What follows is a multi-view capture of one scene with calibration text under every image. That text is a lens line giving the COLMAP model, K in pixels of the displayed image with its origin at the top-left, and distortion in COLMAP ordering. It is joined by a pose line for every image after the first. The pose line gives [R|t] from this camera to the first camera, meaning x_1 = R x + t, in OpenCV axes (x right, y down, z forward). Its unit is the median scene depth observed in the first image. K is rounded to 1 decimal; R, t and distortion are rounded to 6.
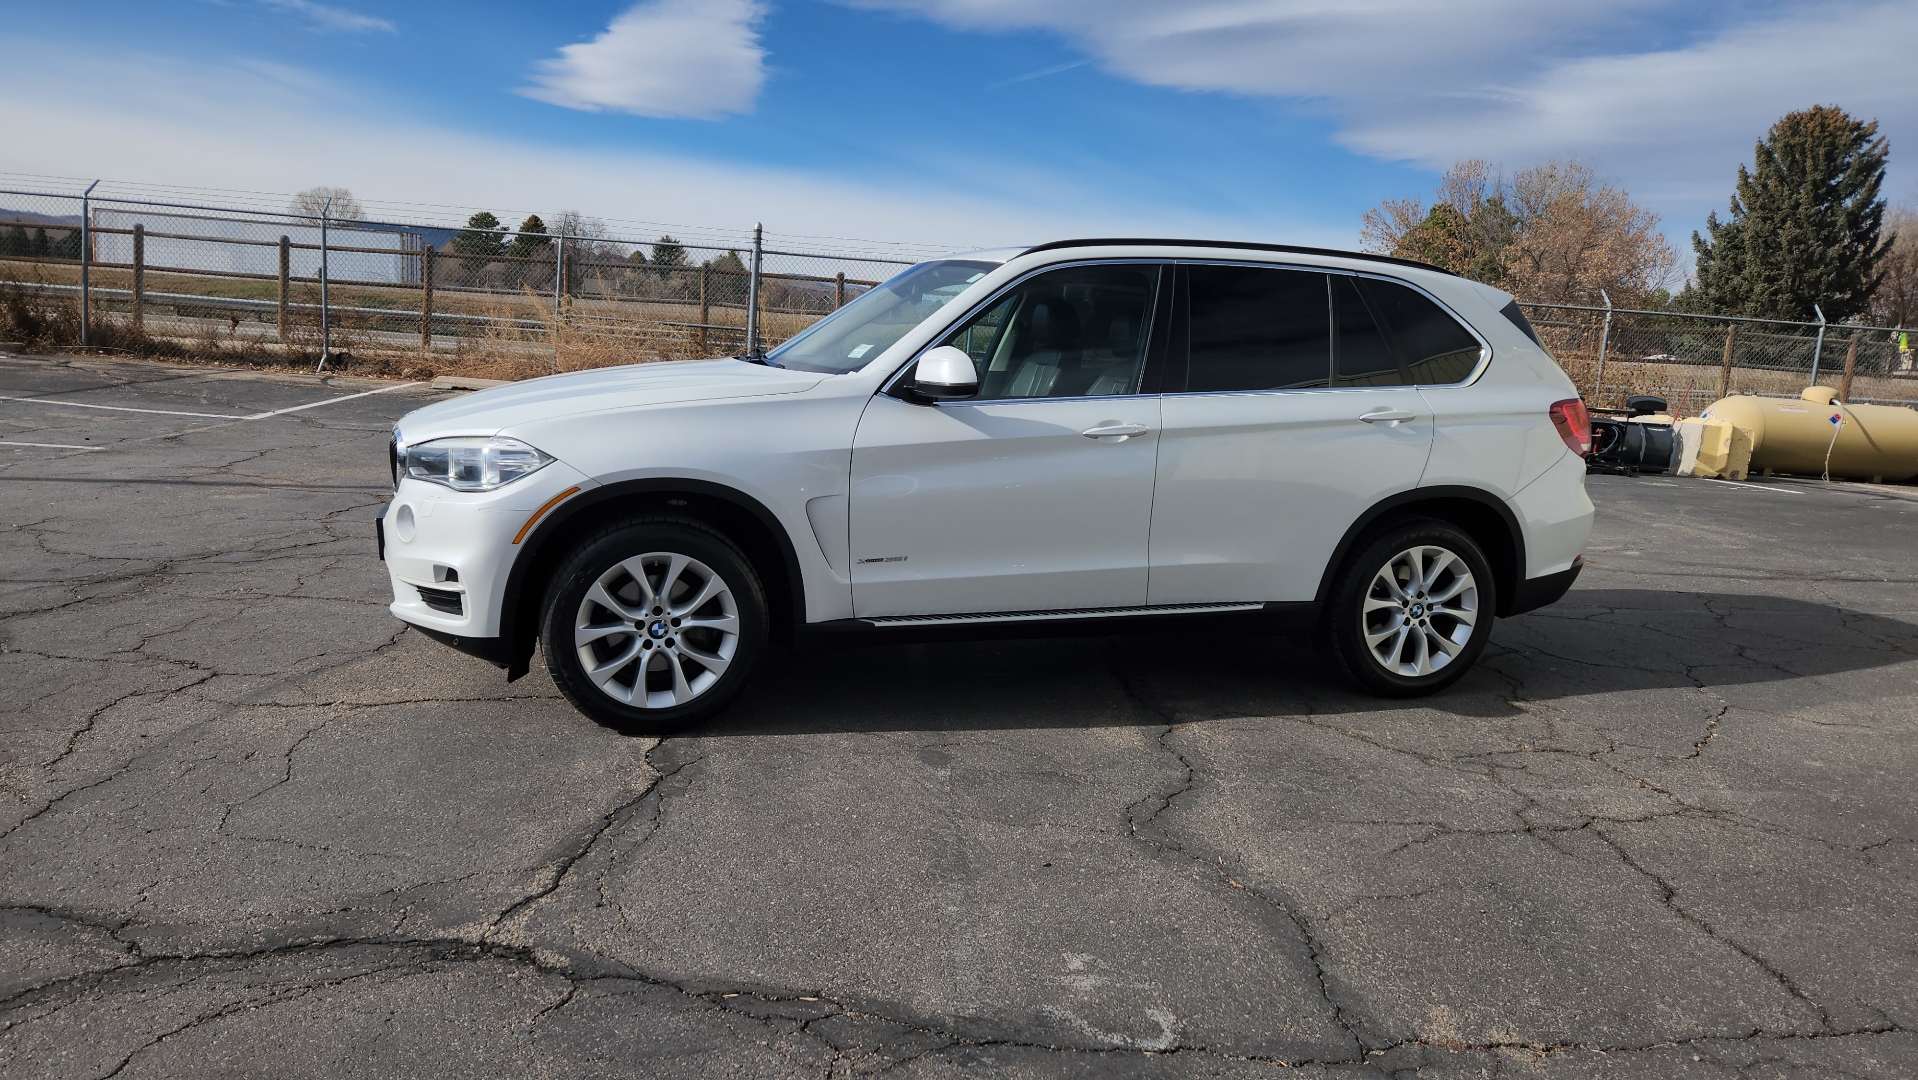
lens RADIAL K [[1276.2, 0, 926.0], [0, 1276.2, 542.3], [0, 0, 1]] dist [0.078811, -0.065799]
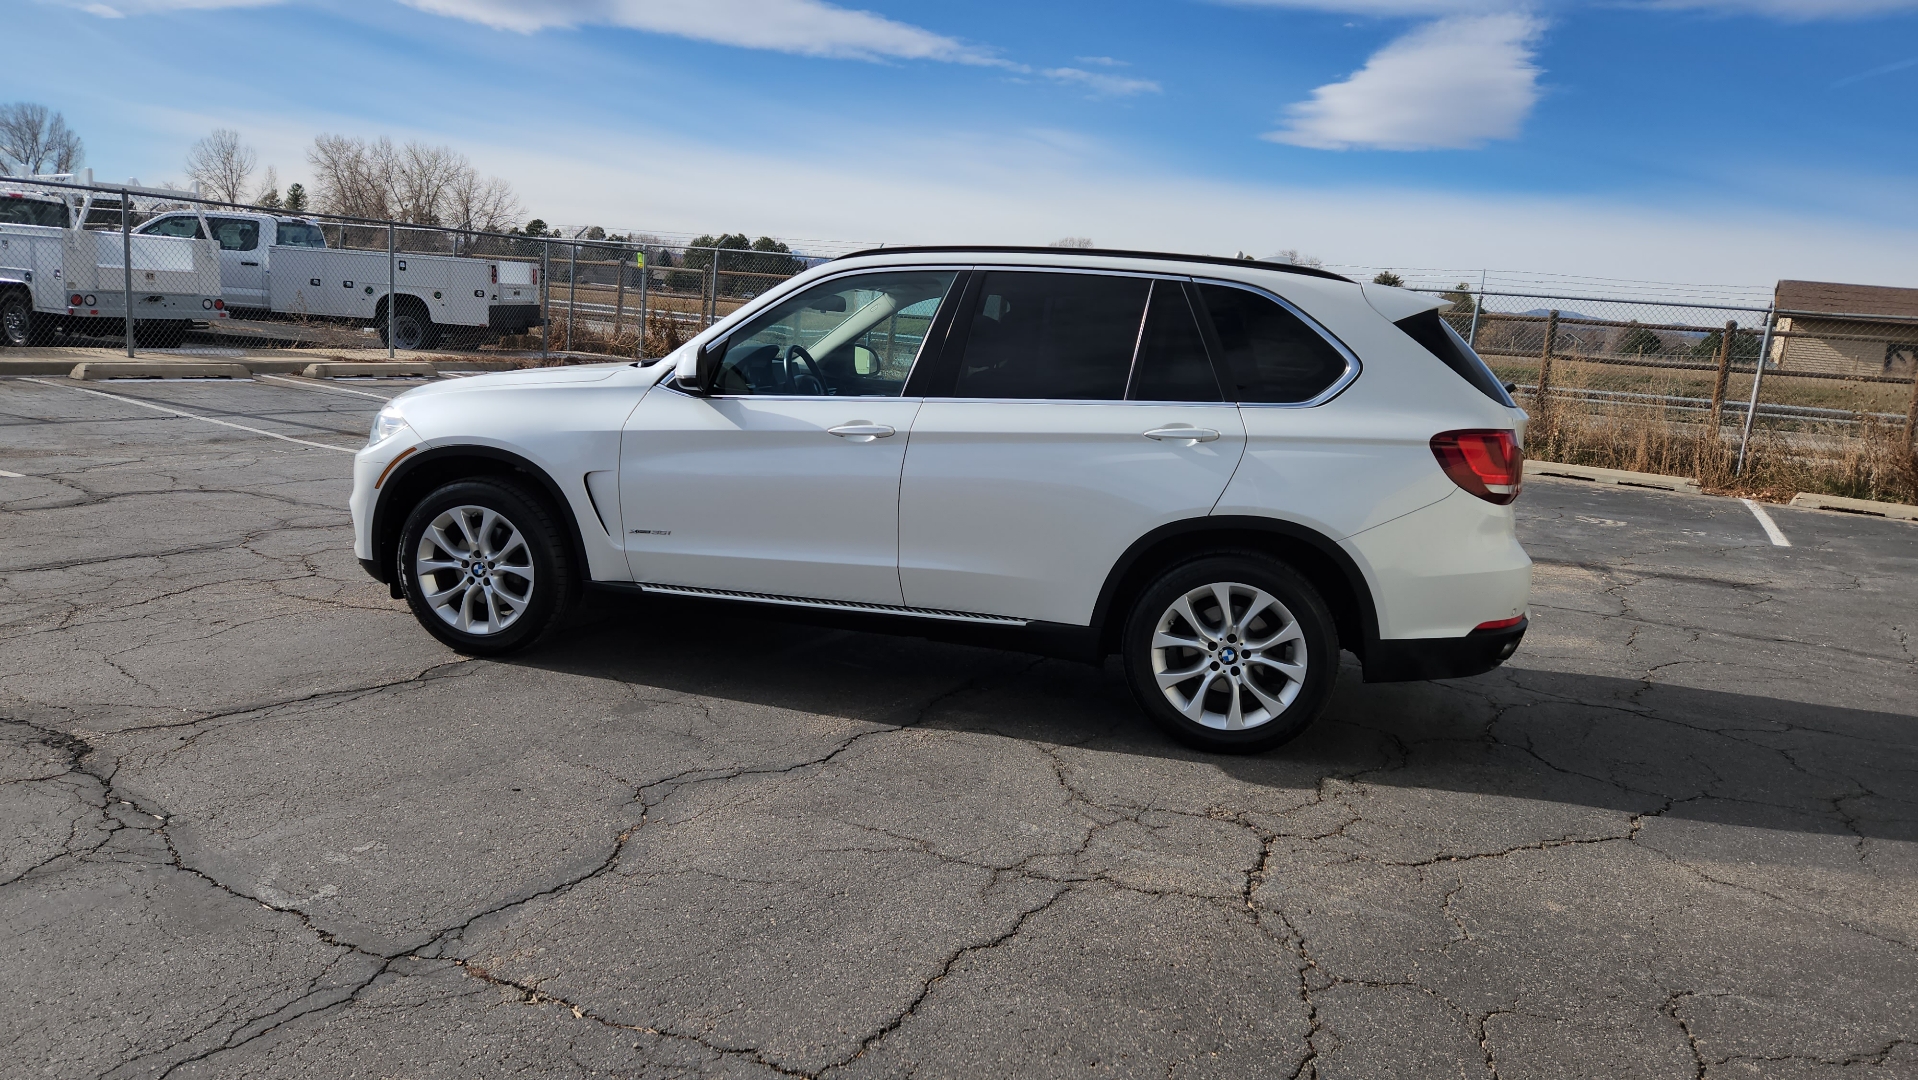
lens RADIAL K [[1276.2, 0, 926.0], [0, 1276.2, 542.3], [0, 0, 1]] dist [0.078811, -0.065799]
pose [[0.854730, 0.091112, -0.511014, 0.654795], [-0.106069, 0.994359, -0.000122, -0.002570], [0.508120, 0.054307, 0.859572, 0.132287]]
